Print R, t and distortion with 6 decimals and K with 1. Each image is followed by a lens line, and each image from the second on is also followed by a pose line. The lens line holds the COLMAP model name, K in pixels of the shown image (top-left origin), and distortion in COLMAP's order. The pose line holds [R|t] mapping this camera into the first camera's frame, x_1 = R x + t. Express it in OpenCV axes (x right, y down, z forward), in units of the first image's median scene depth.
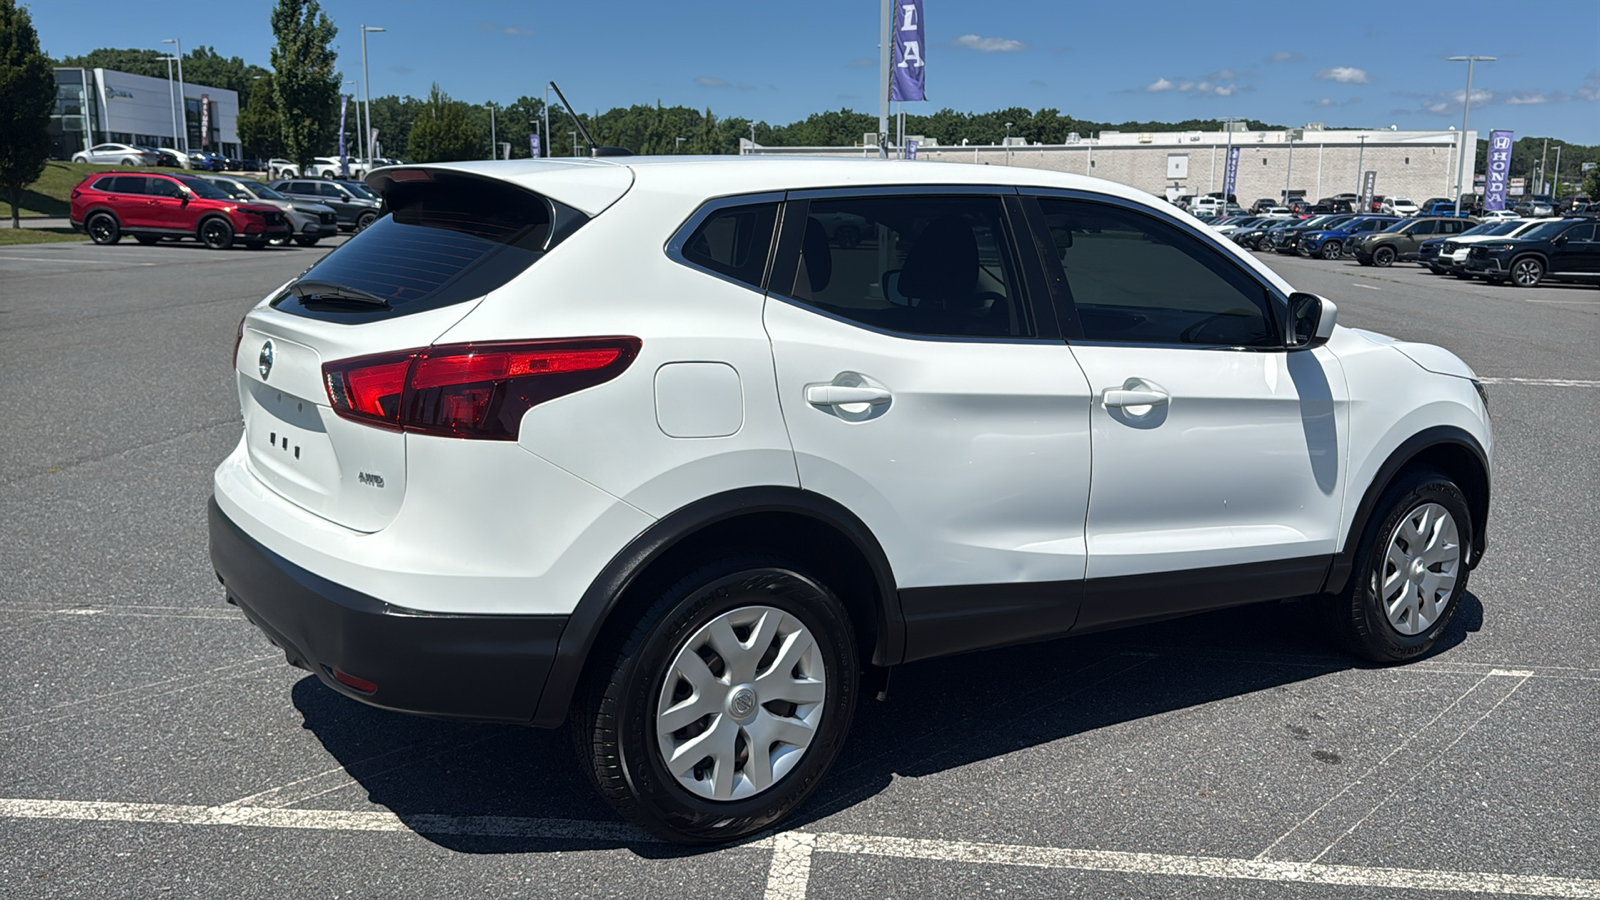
lens RADIAL K [[1370.6, 0, 825.5], [0, 1370.6, 461.6], [0, 0, 1]] dist [0.125974, -0.202121]
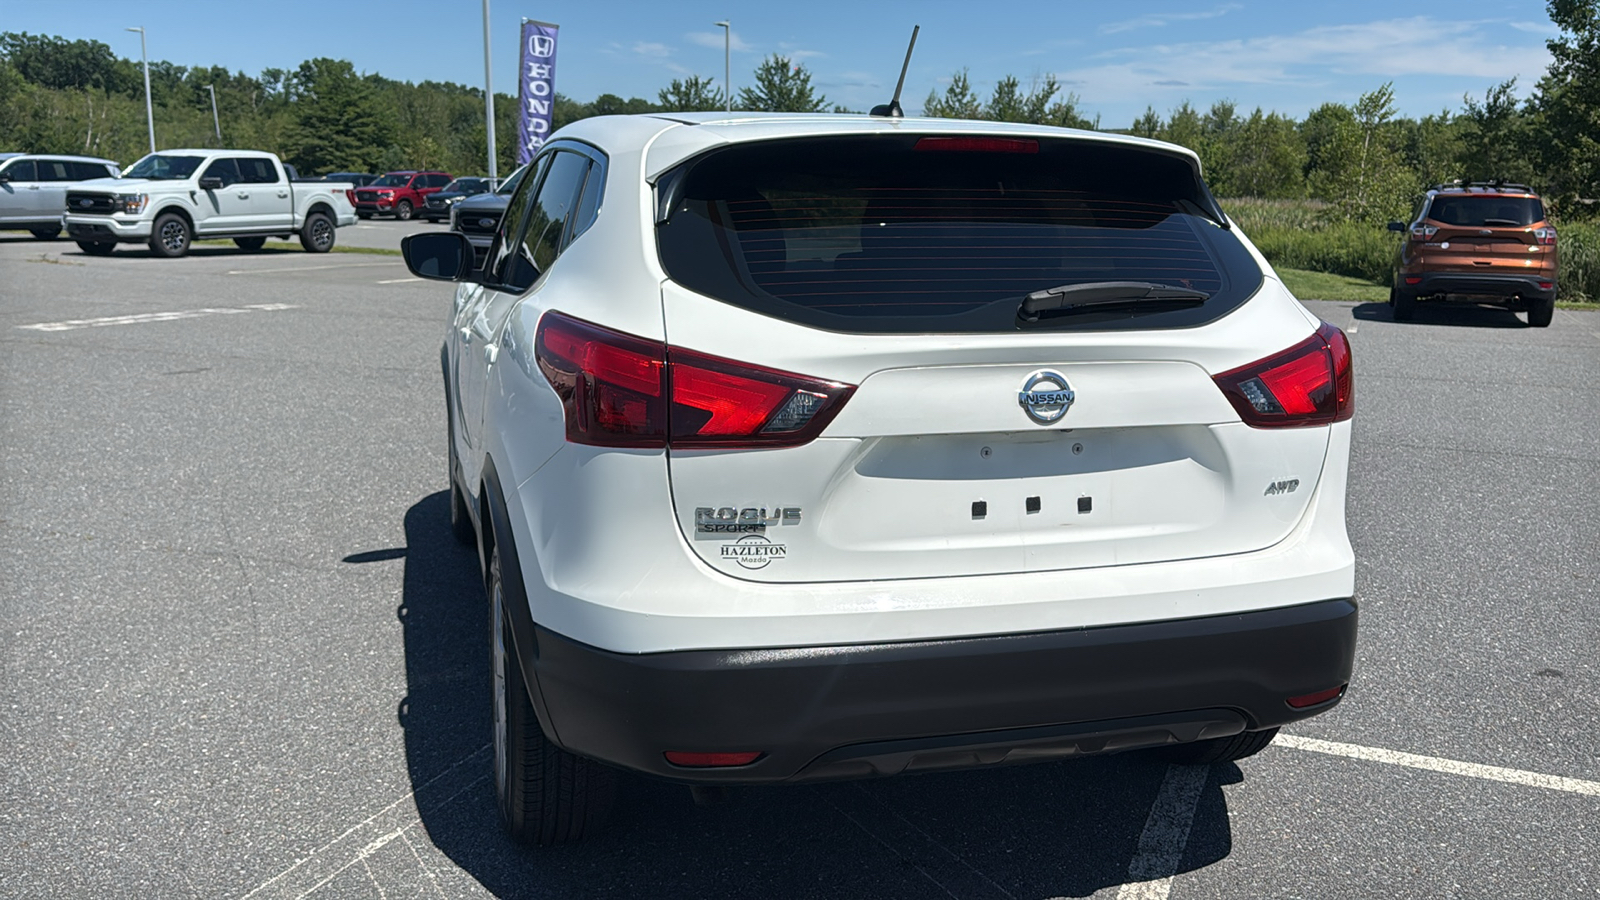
lens RADIAL K [[1370.6, 0, 827.4], [0, 1370.6, 474.7], [0, 0, 1]] dist [0.125974, -0.202121]
pose [[0.315504, -0.213488, 0.924597, -1.007598], [0.156564, 0.972721, 0.171175, -0.158451], [-0.935919, 0.090753, 0.340322, 0.768428]]
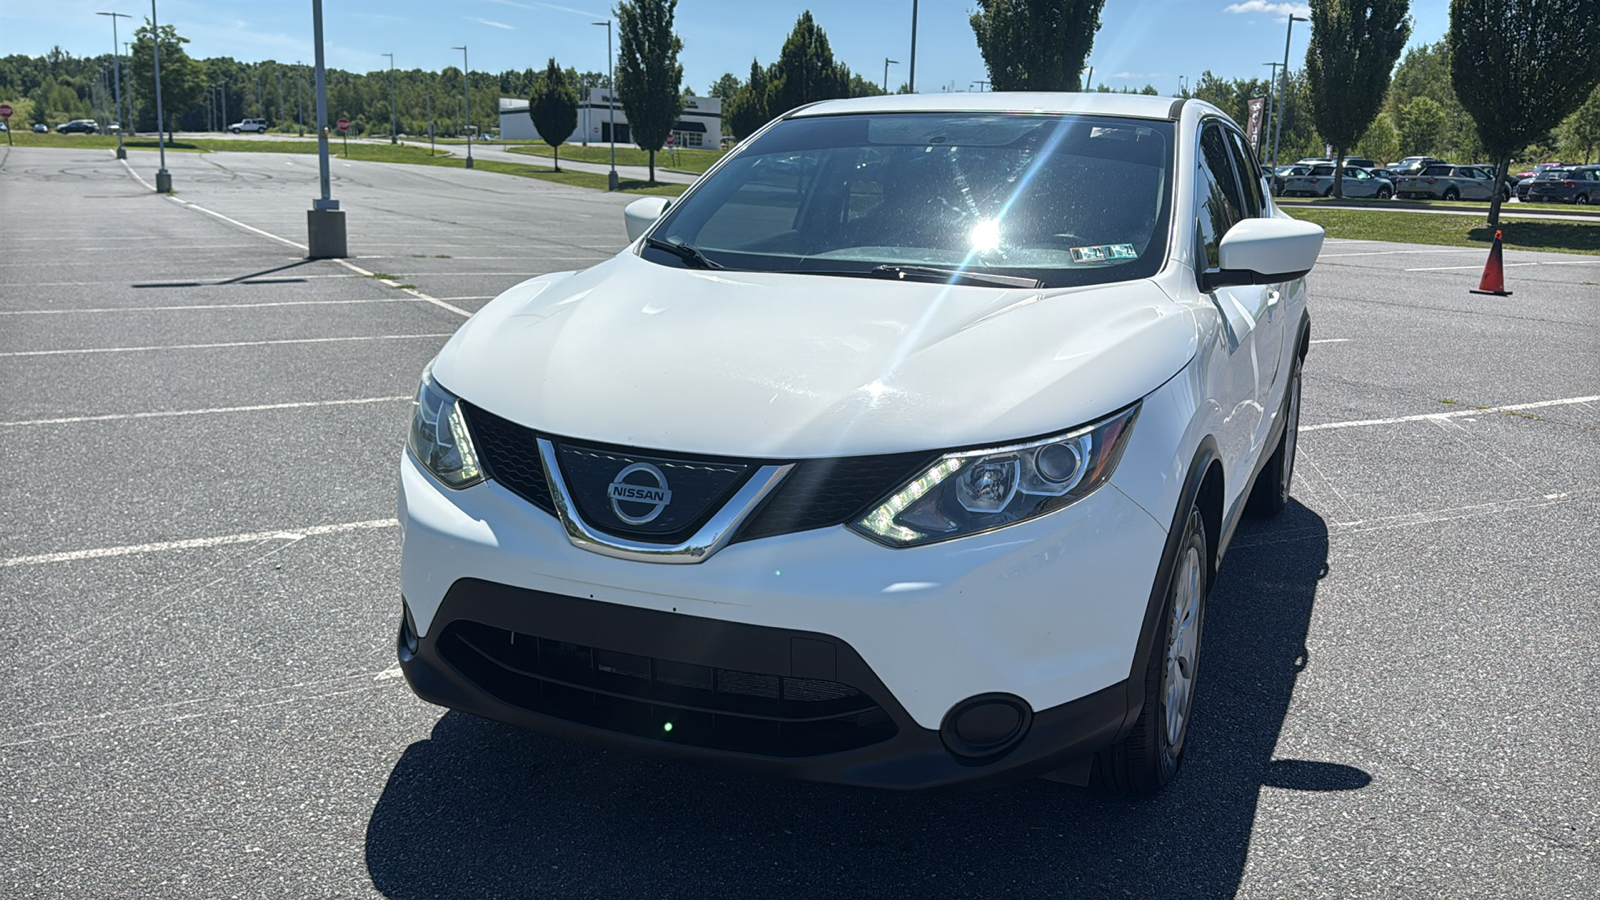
lens RADIAL K [[1370.6, 0, 834.1], [0, 1370.6, 486.0], [0, 0, 1]] dist [0.125974, -0.202121]
pose [[-0.848421, 0.079732, -0.523283, 0.878325], [-0.136278, 0.922362, 0.361492, -0.350852], [0.511479, 0.378010, -0.771685, 2.171221]]
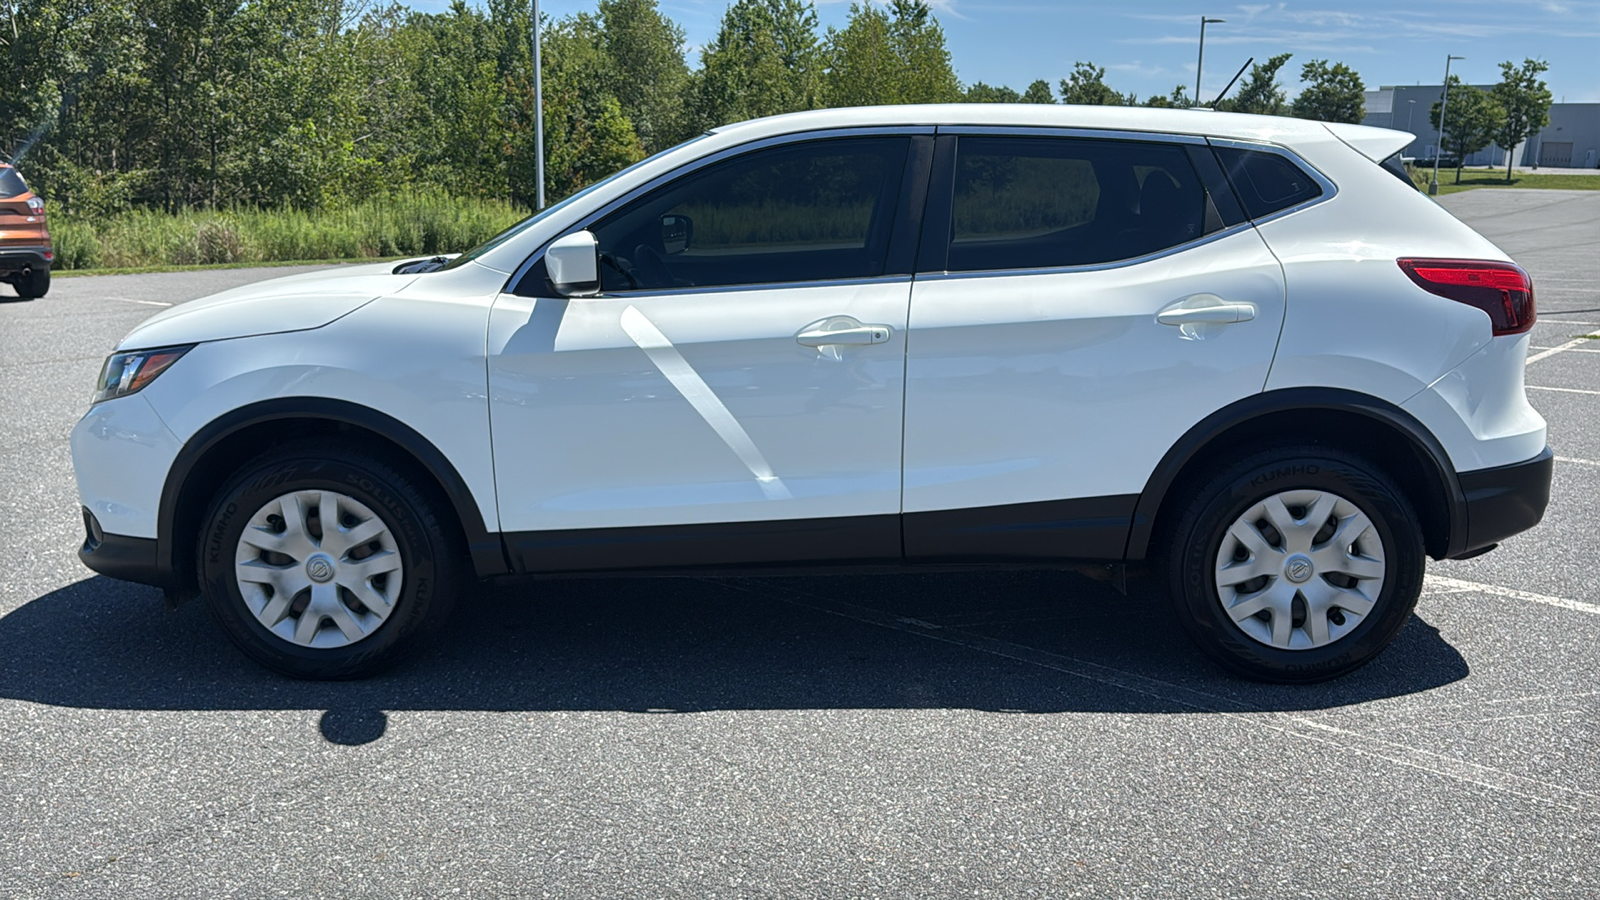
lens RADIAL K [[1370.6, 0, 803.7], [0, 1370.6, 459.9], [0, 0, 1]] dist [0.125974, -0.202121]
pose [[-0.808081, -0.147200, 0.570384, -0.612157], [0.078318, 0.932833, 0.351694, -0.392242], [-0.583842, 0.328869, -0.742276, 2.188590]]
